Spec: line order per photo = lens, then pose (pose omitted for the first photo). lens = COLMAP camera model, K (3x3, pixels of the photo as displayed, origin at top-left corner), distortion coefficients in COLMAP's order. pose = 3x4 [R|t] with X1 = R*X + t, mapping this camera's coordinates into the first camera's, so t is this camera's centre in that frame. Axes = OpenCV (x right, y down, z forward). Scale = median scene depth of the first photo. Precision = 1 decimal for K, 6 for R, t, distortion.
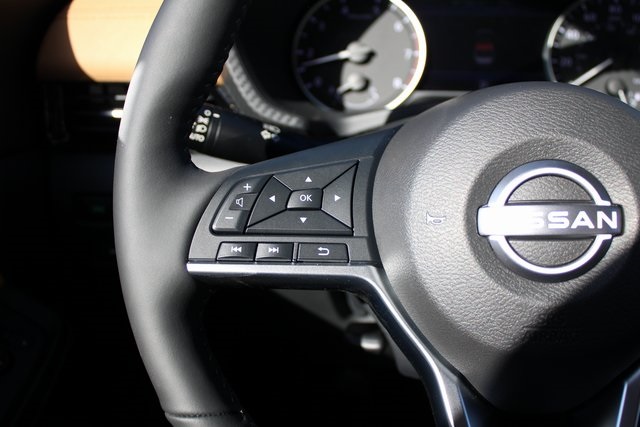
lens RADIAL K [[737.9, 0, 320.0], [0, 737.9, 213.5], [0, 0, 1]] dist [-0.139471, 0.217680]
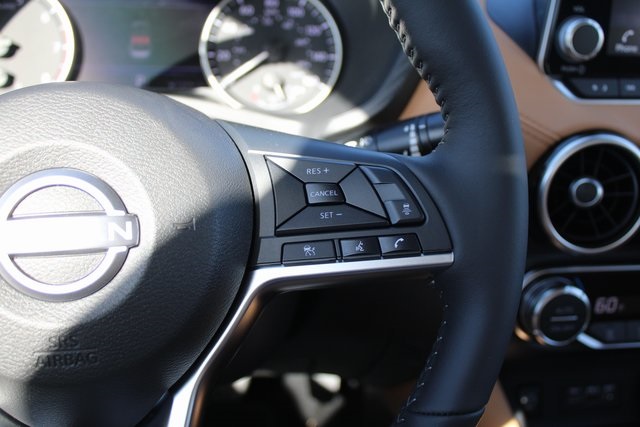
lens RADIAL K [[737.9, 0, 320.0], [0, 737.9, 213.5], [0, 0, 1]] dist [-0.139471, 0.217680]
pose [[0.959574, -0.044532, 0.277913, 0.183767], [0.040520, 0.998975, 0.020164, -0.010750], [-0.278526, -0.008088, 0.960395, 0.013772]]
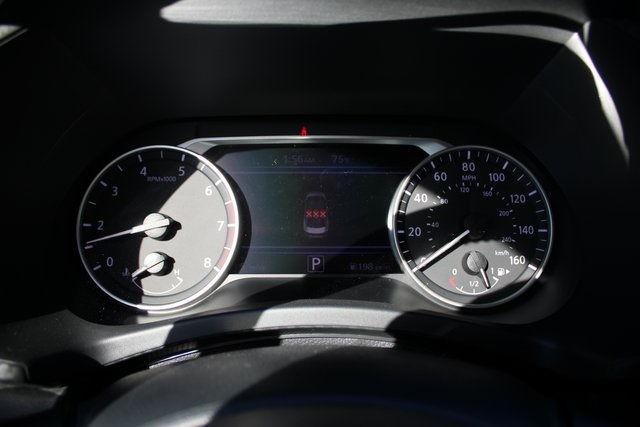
lens RADIAL K [[494.4, 0, 320.0], [0, 494.4, 213.5], [0, 0, 1]] dist [-0.106952, -0.001520]
pose [[0.991759, -0.018373, 0.126797, 0.166734], [0.030540, 0.995038, -0.094692, -0.183562], [-0.124428, 0.097784, 0.987399, 0.472526]]
